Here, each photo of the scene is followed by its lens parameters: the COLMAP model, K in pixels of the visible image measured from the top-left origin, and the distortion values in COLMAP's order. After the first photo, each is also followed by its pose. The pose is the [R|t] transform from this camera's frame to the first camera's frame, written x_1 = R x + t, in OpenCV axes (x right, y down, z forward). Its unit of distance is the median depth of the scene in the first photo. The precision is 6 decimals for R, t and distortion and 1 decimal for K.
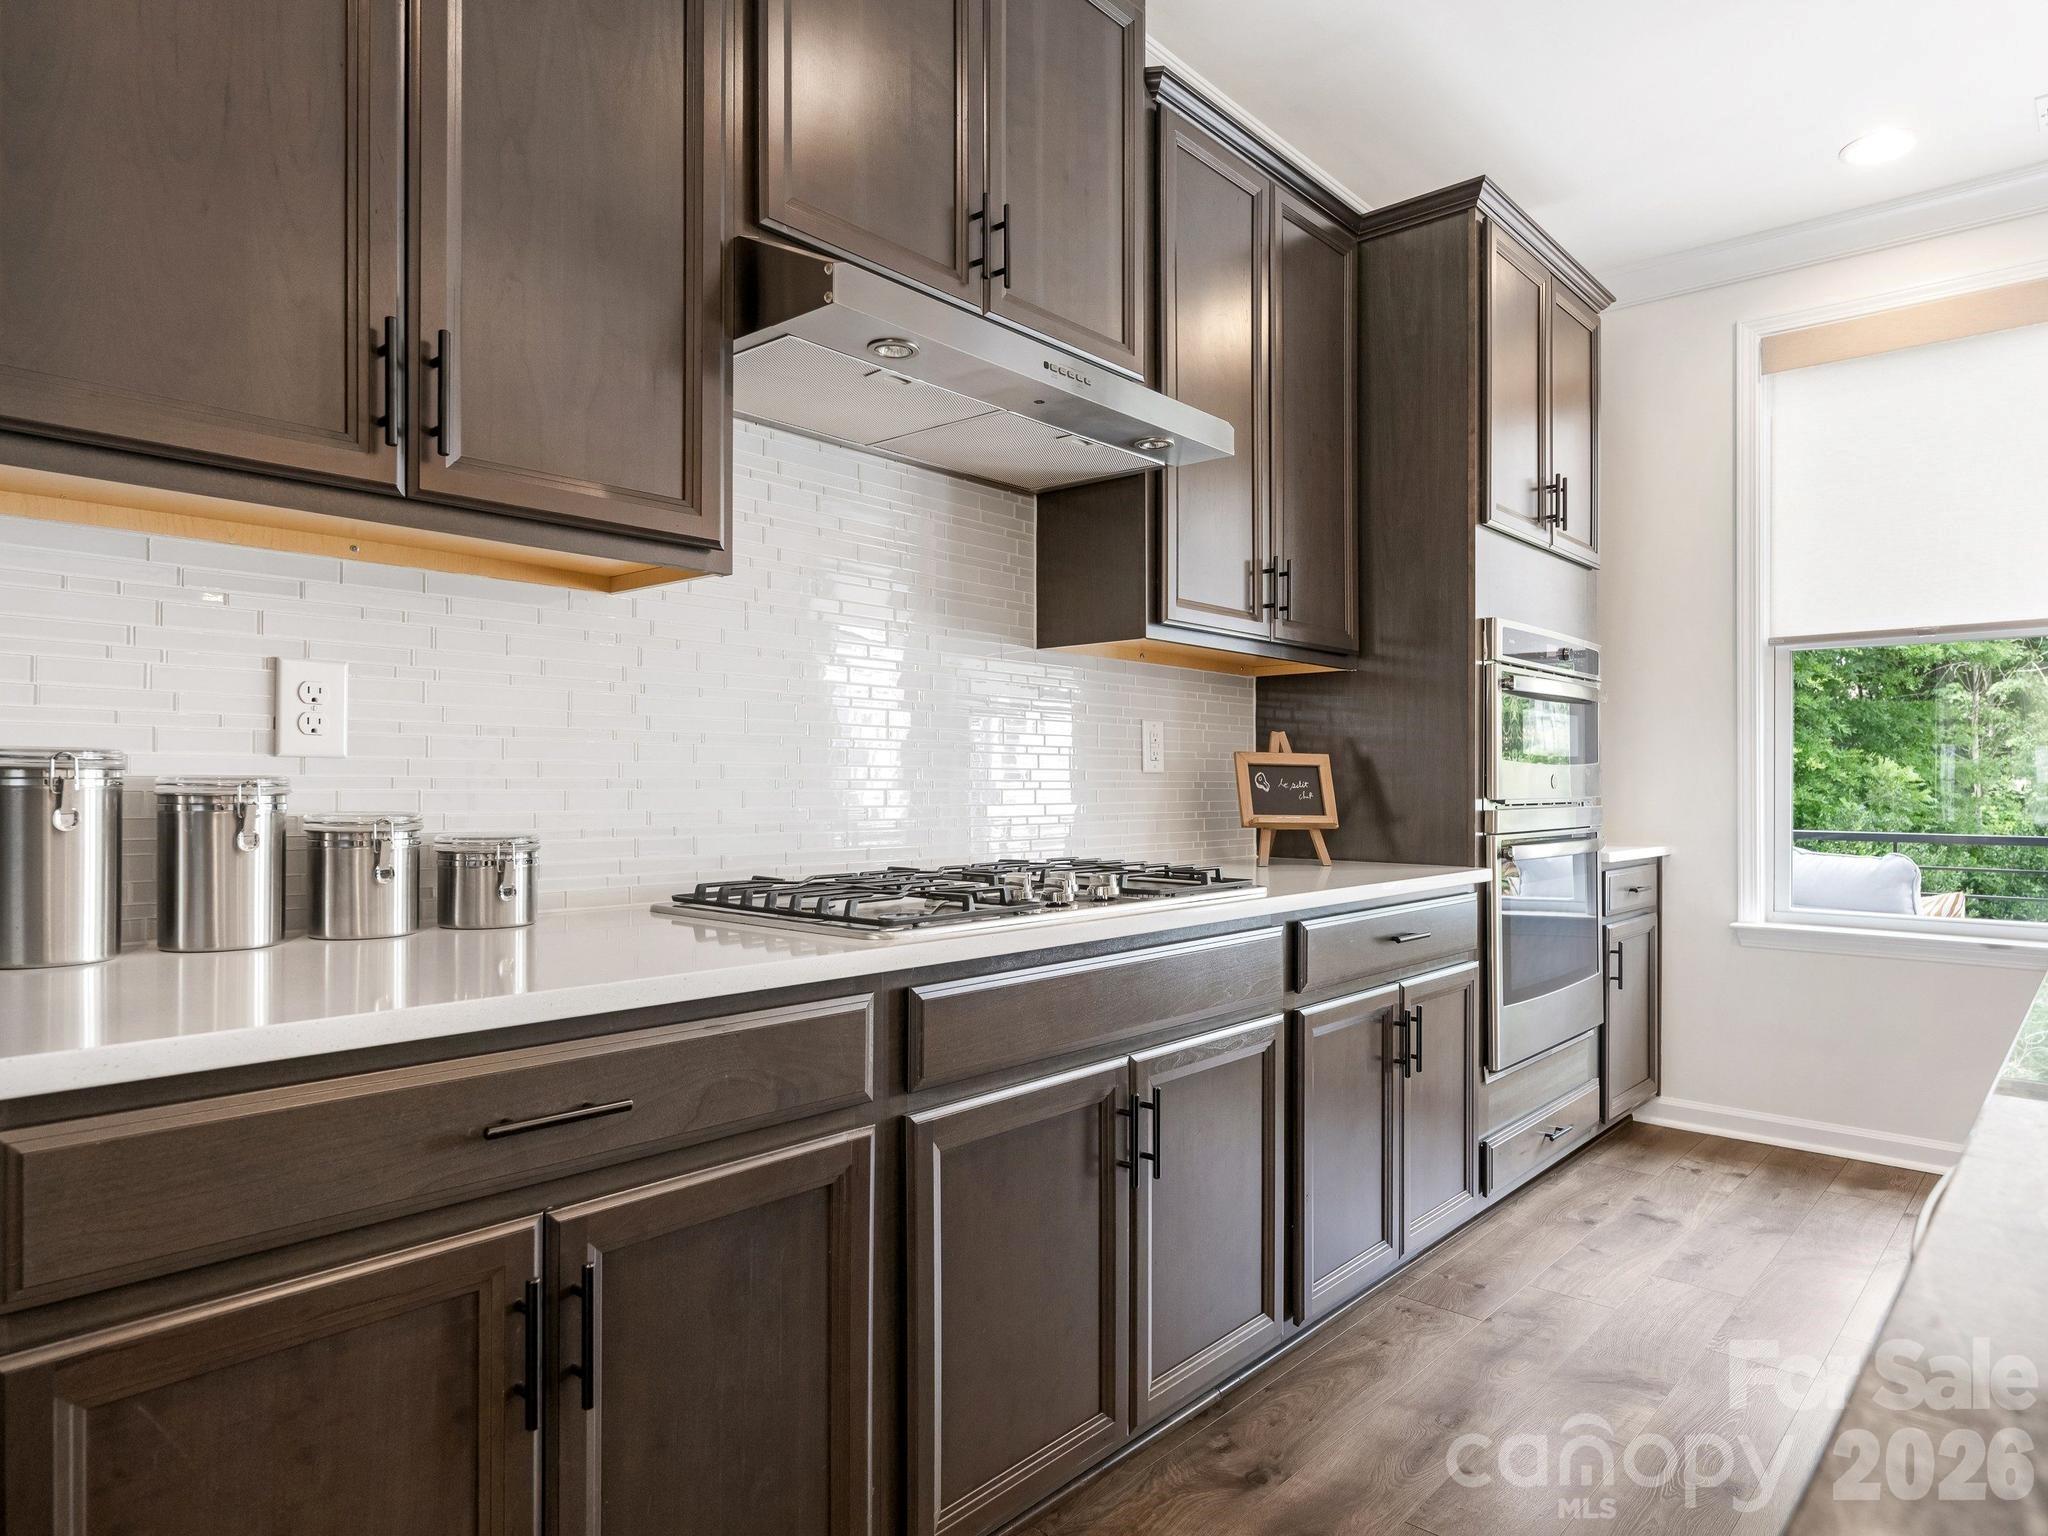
lens RADIAL K [[1250.5, 0, 1065.1], [0, 1250.5, 793.2], [0, 0, 1]] dist [-0.001801, -0.000274]
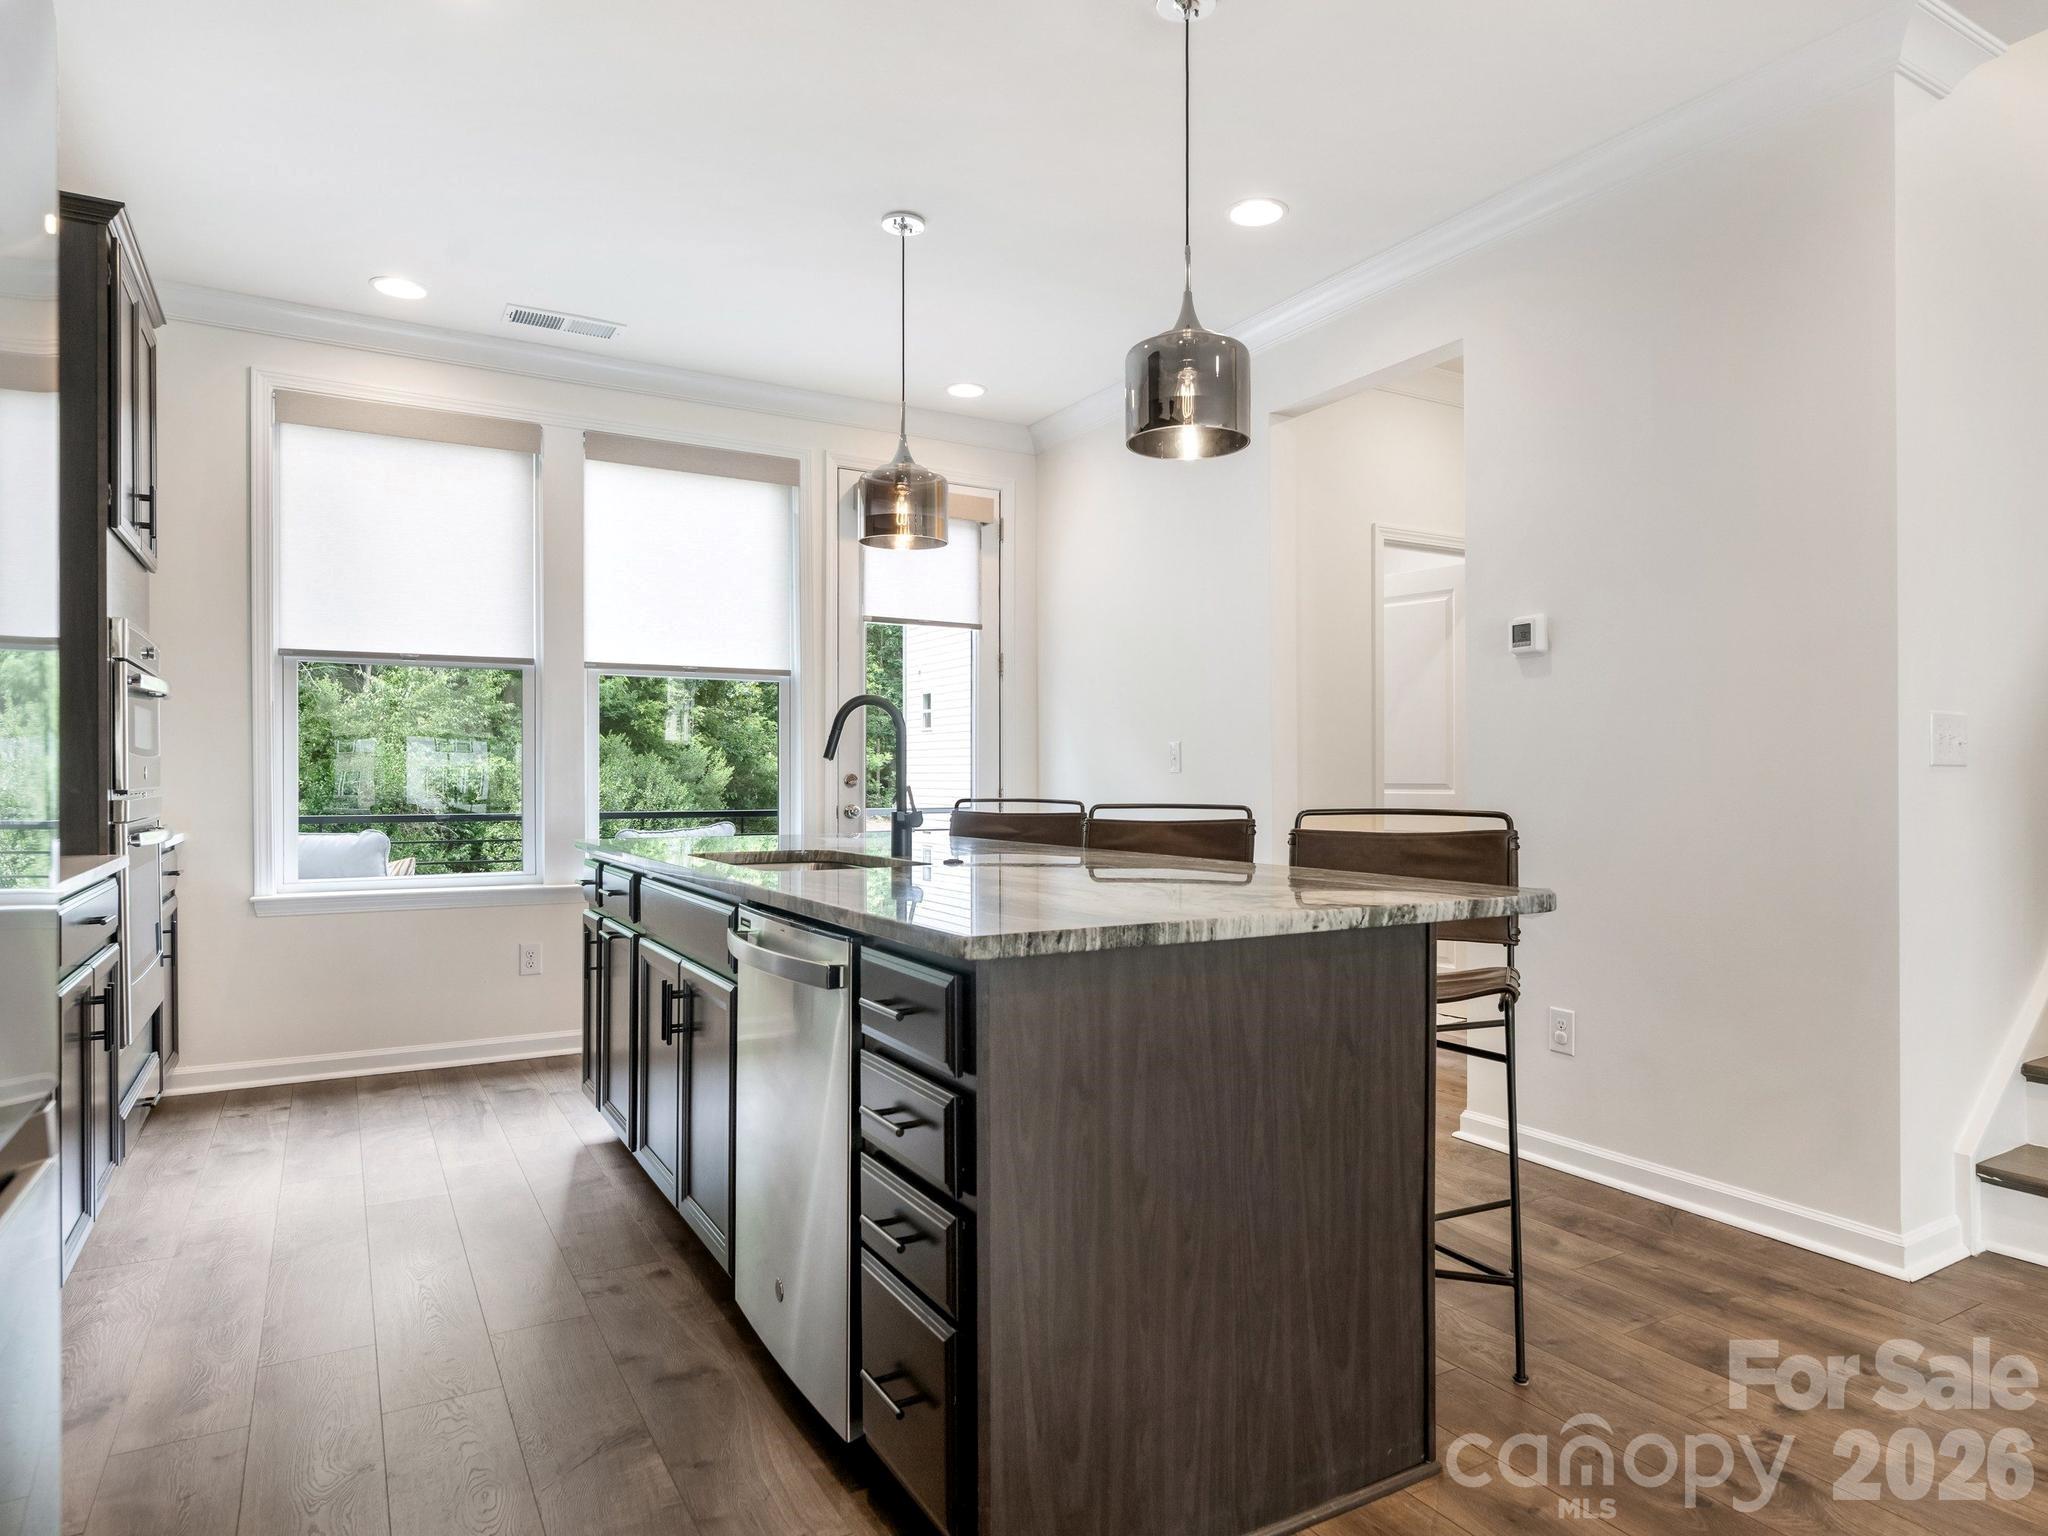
lens RADIAL K [[1261.0, 0, 1134.4], [0, 1261.0, 786.1], [0, 0, 1]] dist [-0.004976, -0.000683]
pose [[0.287609, -0.009612, 0.957700, -0.456052], [0.007258, 0.999943, 0.007857, 0.000597], [-0.957720, 0.004691, 0.287663, -0.132022]]
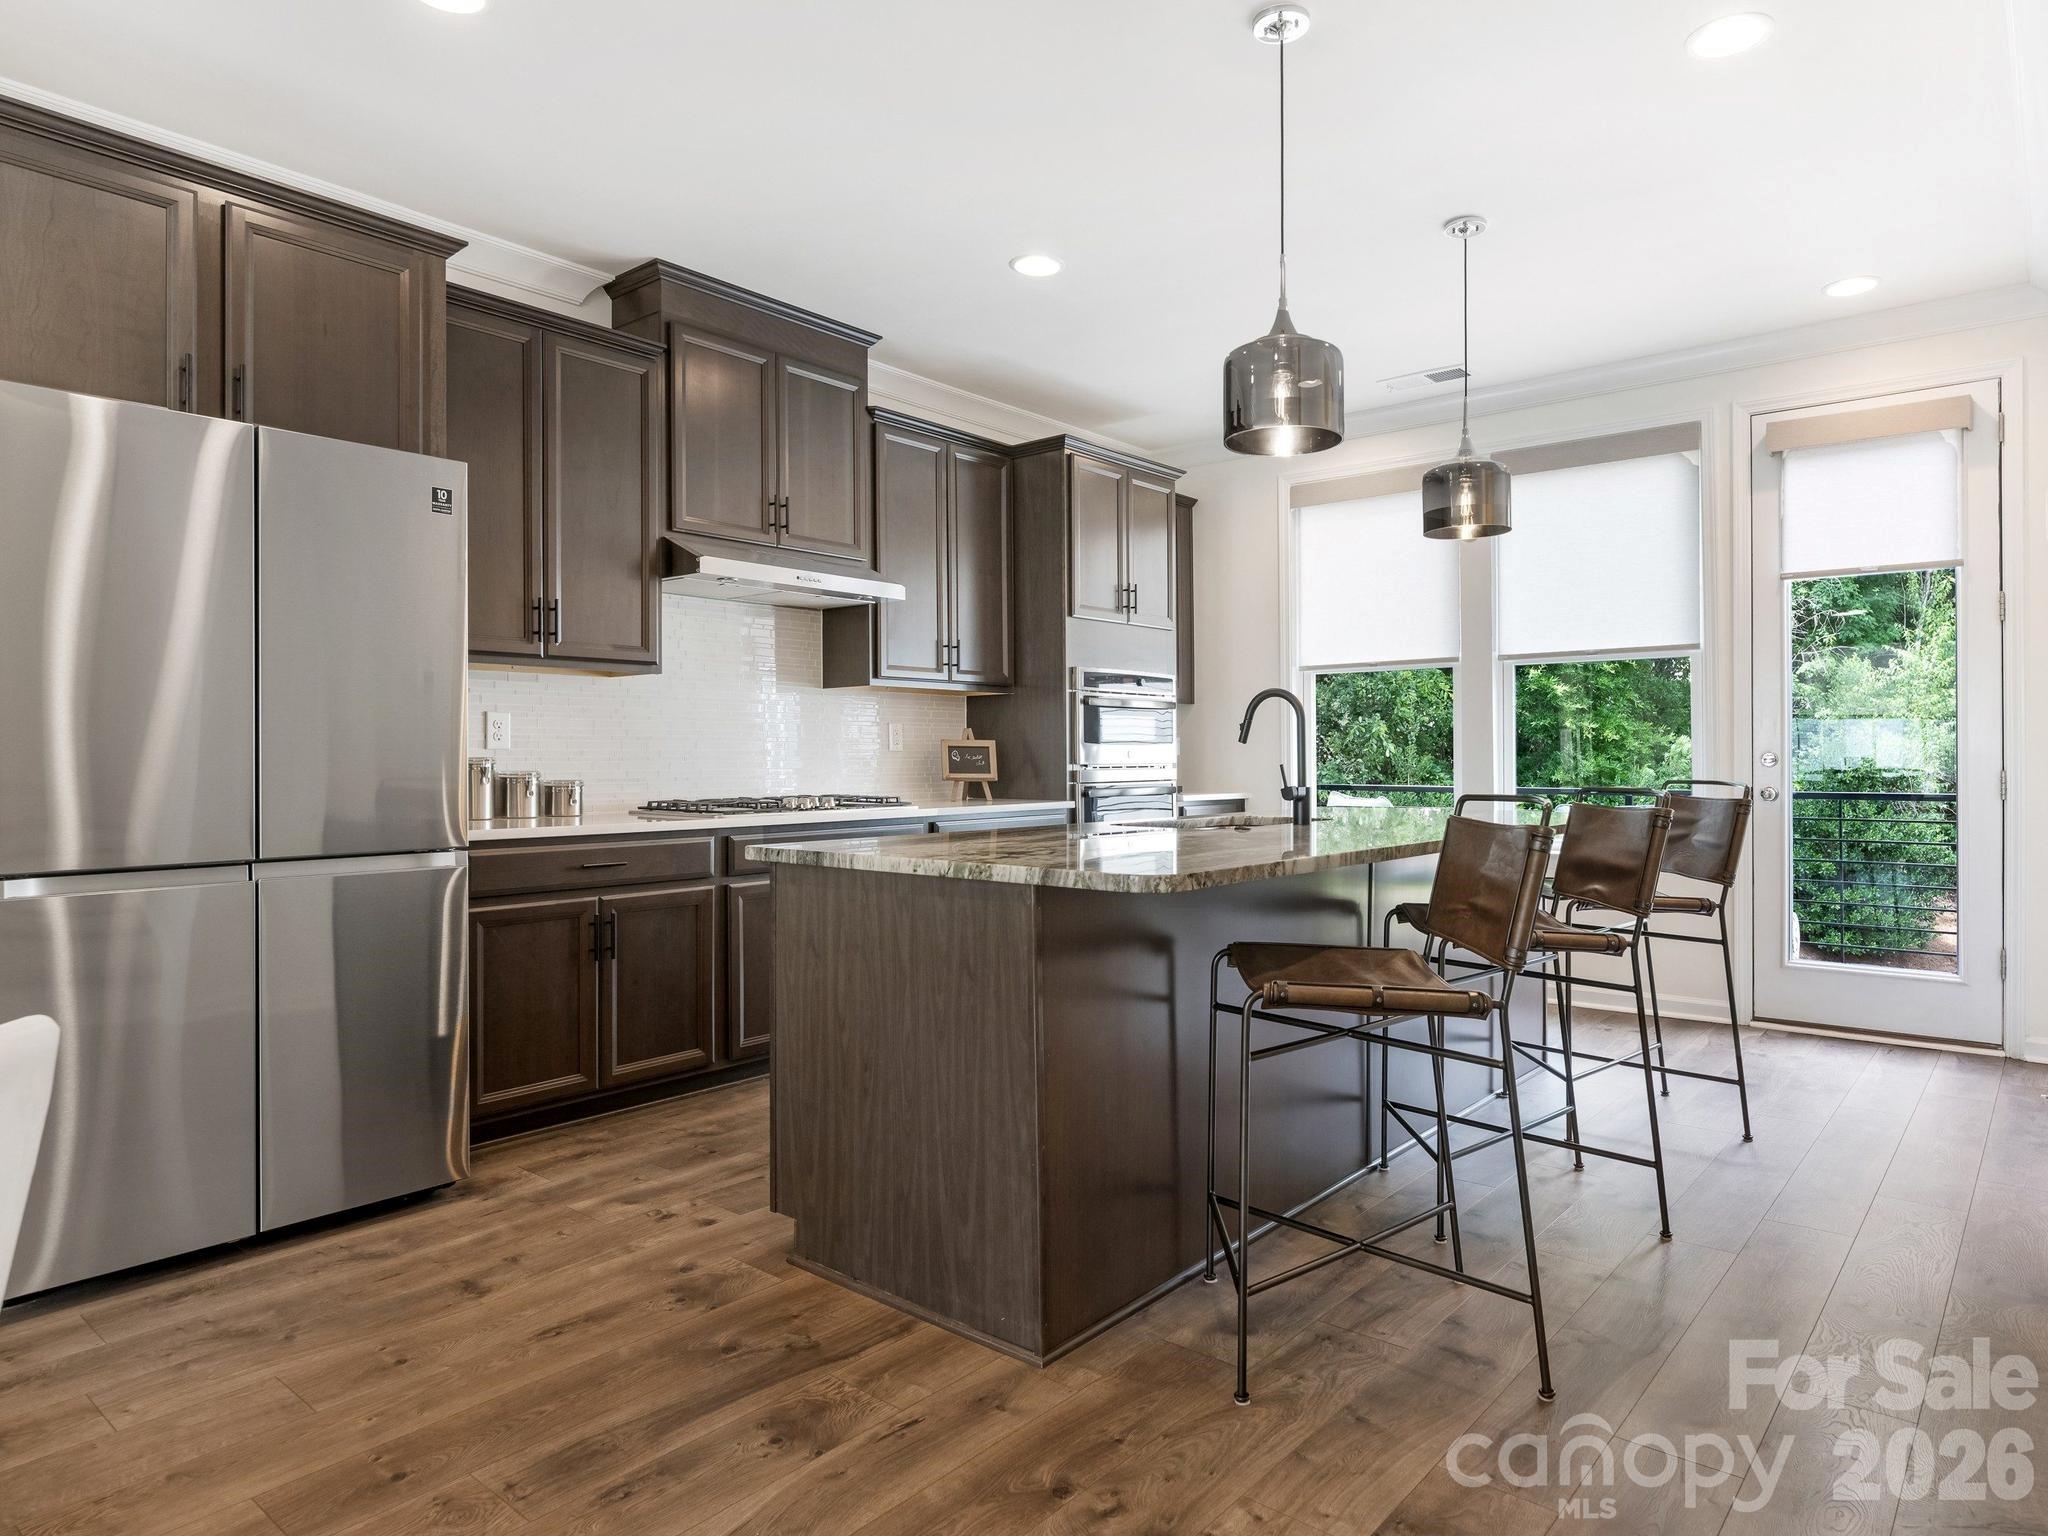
lens RADIAL K [[1240.9, 0, 1024.0], [0, 1240.9, 768.0], [0, 0, 1]] dist [-0.003587, -0.000466]
pose [[0.999977, -0.006673, 0.000715, 0.277802], [0.006672, 0.999976, 0.001817, 0.007057], [-0.000727, -0.001812, 0.999998, -0.903923]]
